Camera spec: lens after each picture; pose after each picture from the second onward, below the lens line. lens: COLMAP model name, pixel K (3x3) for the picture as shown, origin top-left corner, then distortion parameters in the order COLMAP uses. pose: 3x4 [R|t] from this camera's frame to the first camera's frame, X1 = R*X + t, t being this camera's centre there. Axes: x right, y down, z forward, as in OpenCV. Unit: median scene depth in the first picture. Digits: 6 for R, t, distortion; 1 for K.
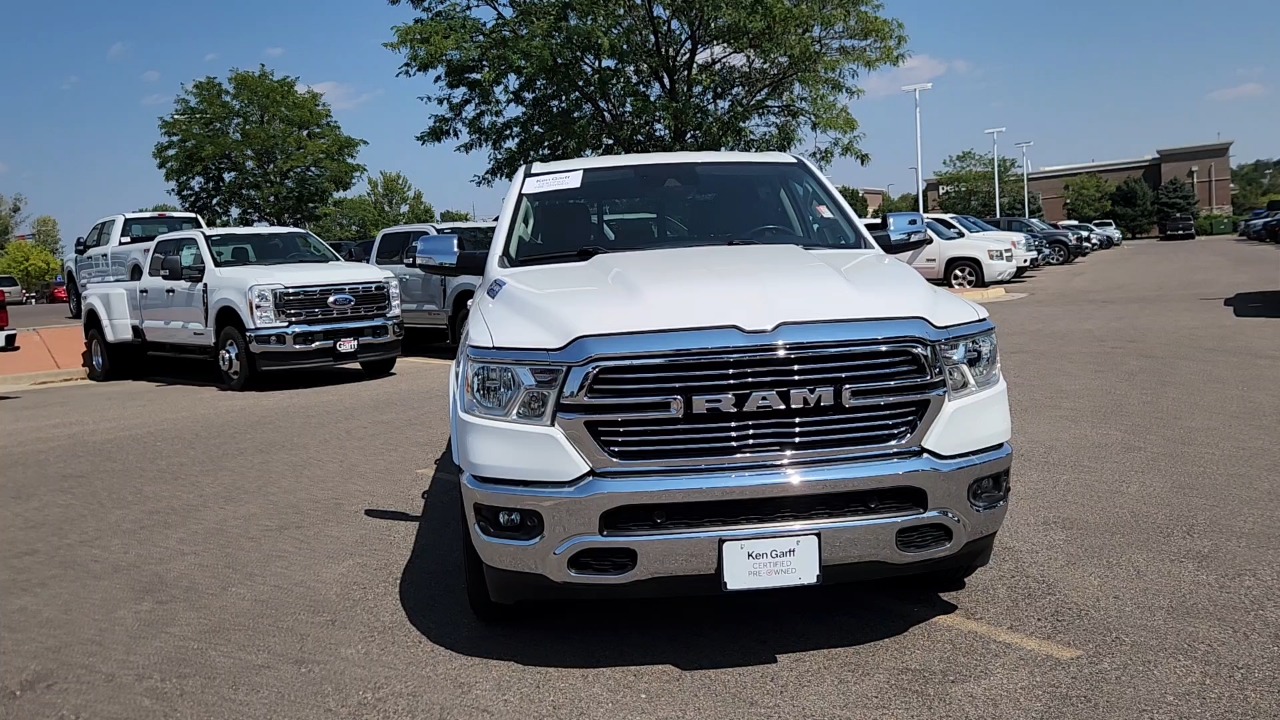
lens RADIAL K [[1070.2, 0, 633.7], [0, 1070.2, 362.0], [0, 0, 1]] dist [0.029201, -0.011171]
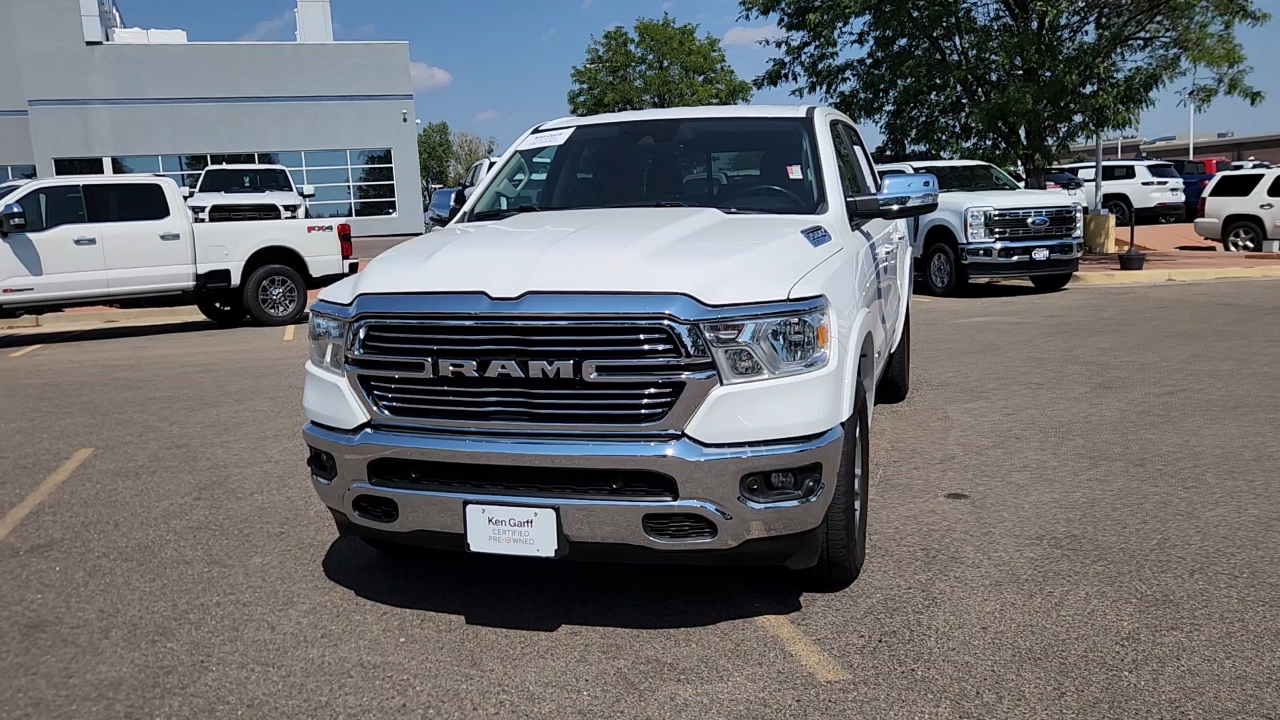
lens RADIAL K [[1070.2, 0, 633.7], [0, 1070.2, 362.0], [0, 0, 1]] dist [0.029201, -0.011171]
pose [[0.926807, 0.077976, -0.367353, 0.543178], [-0.058645, 0.996257, 0.063512, -0.036841], [0.370930, -0.037320, 0.927911, 0.110453]]
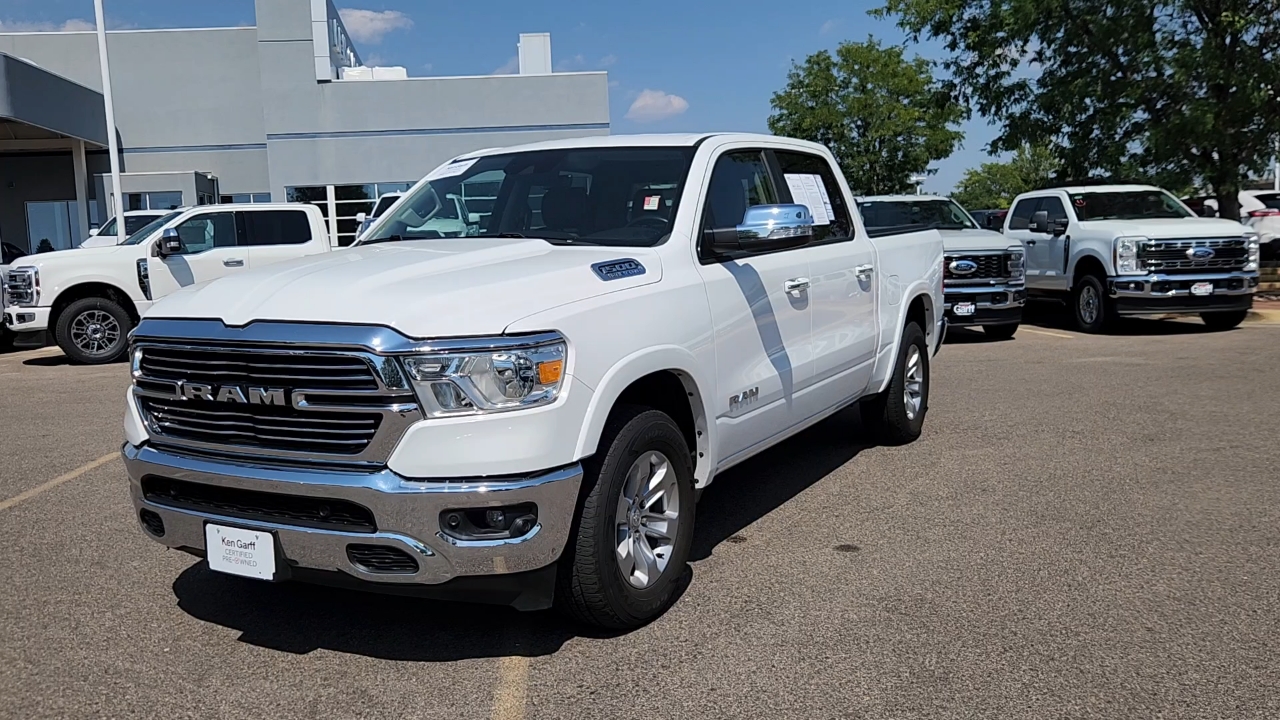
lens RADIAL K [[1073.4, 0, 629.0], [0, 1073.4, 362.1], [0, 0, 1]] dist [0.021590, 0.000116]
pose [[0.827420, 0.097231, -0.553103, 0.913562], [-0.080232, 0.995261, 0.054936, -0.074447], [0.555823, -0.001079, 0.831300, 0.320443]]
